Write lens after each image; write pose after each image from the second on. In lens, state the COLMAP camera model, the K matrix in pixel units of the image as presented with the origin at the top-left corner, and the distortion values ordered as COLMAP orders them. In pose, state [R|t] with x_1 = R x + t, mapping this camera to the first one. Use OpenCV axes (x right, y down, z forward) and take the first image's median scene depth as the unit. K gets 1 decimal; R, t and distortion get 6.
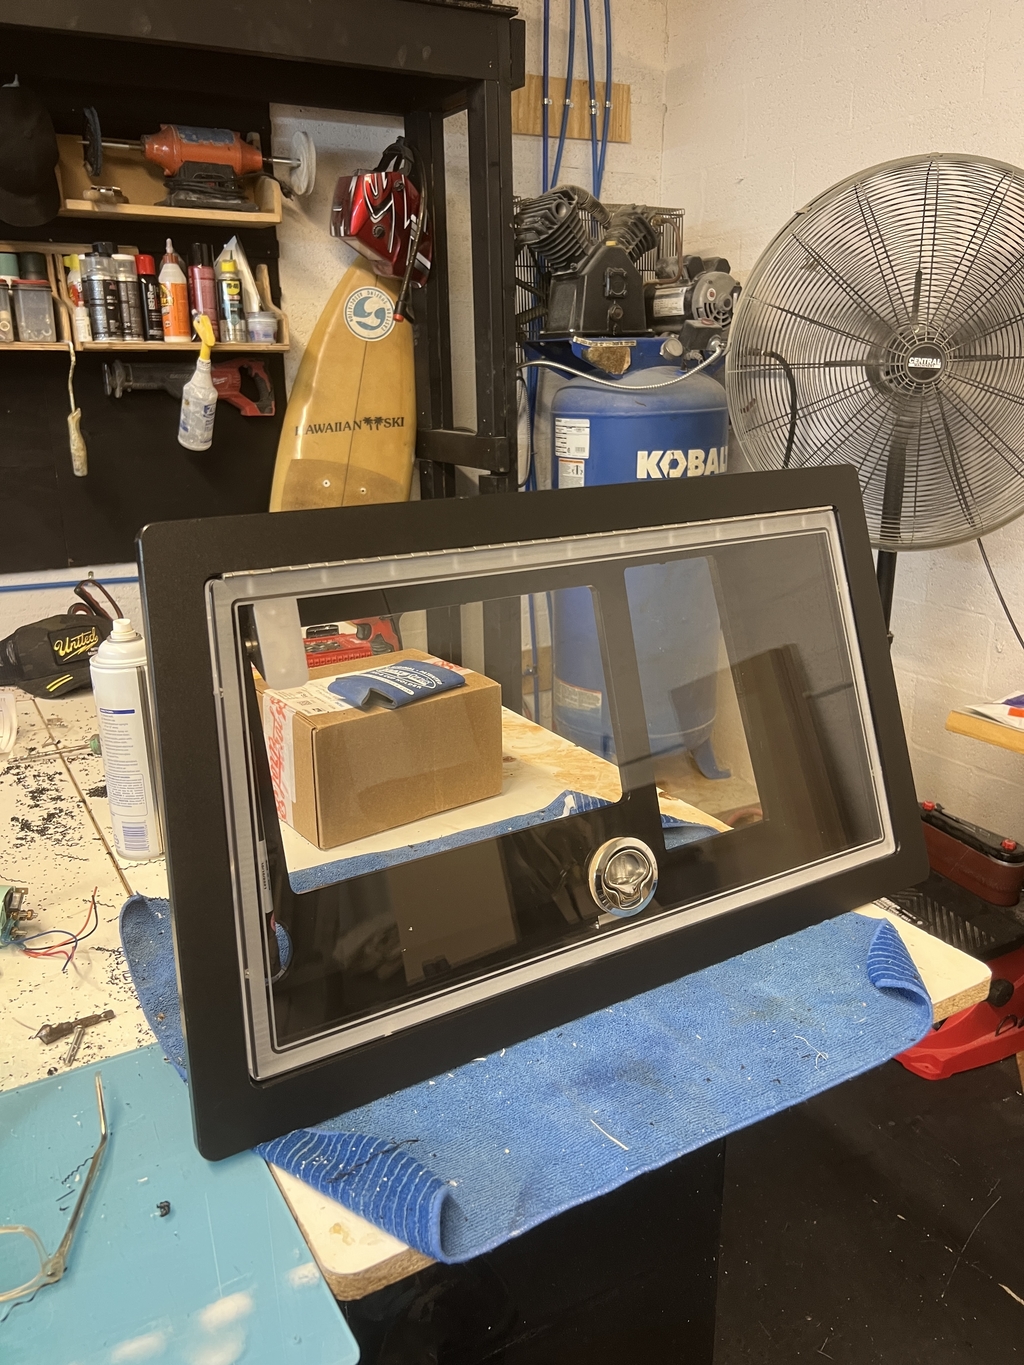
lens RADIAL K [[1043.5, 0, 512.4], [0, 1043.5, 689.8], [0, 0, 1]] dist [0.025065, -0.037888]
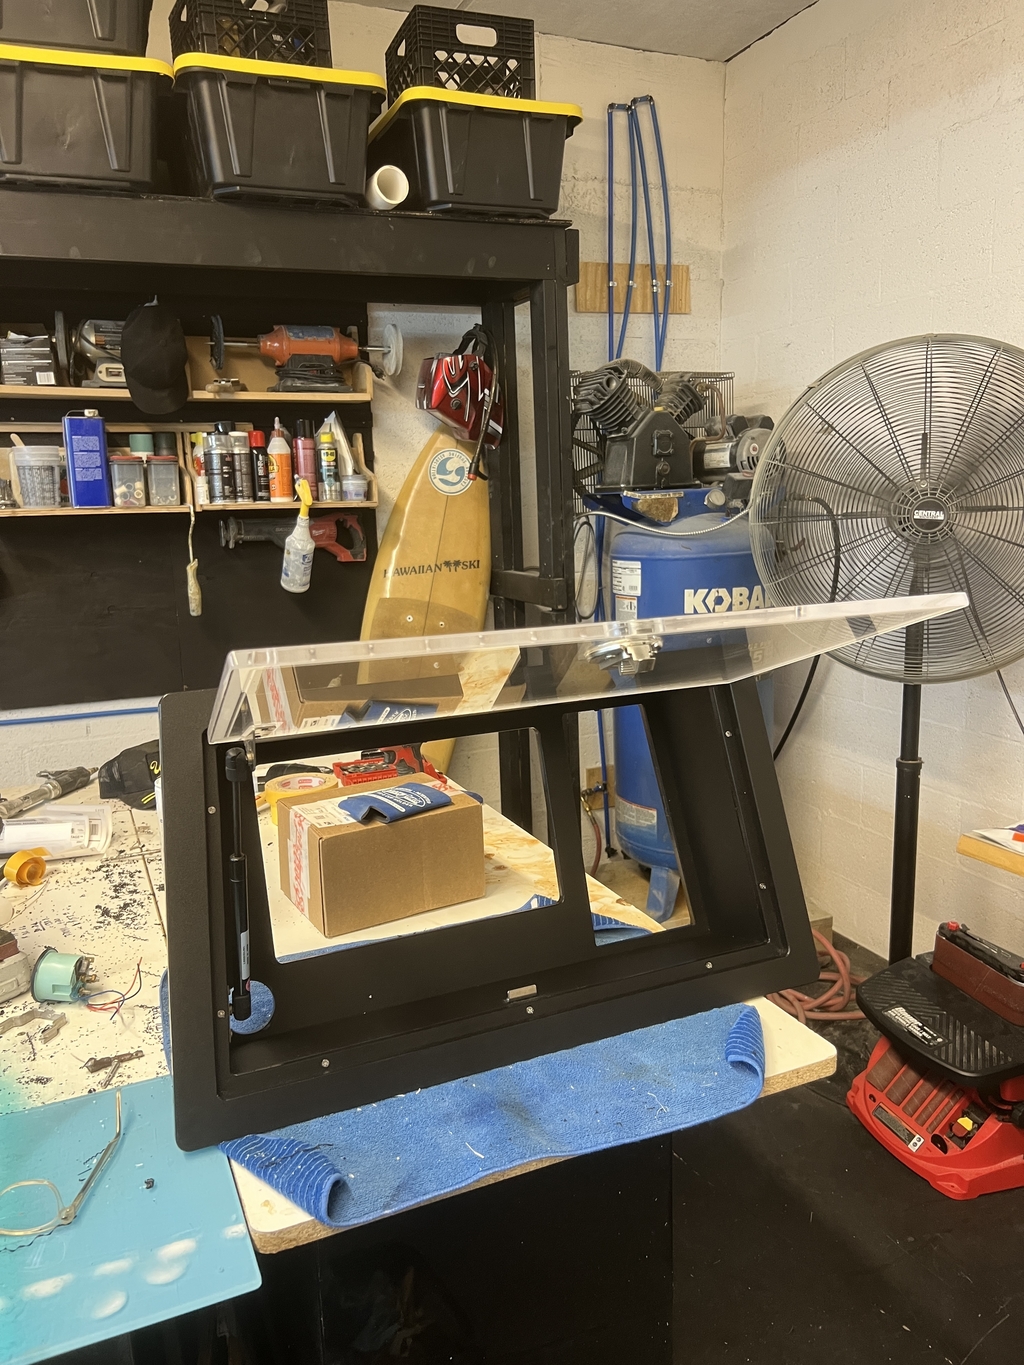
lens RADIAL K [[1043.5, 0, 515.2], [0, 1043.5, 684.6], [0, 0, 1]] dist [0.025065, -0.037888]
pose [[0.993188, 0.002664, -0.116493, 0.082468], [-0.015889, 0.993497, -0.112742, -0.003707], [0.115435, 0.113825, 0.986772, -0.104291]]
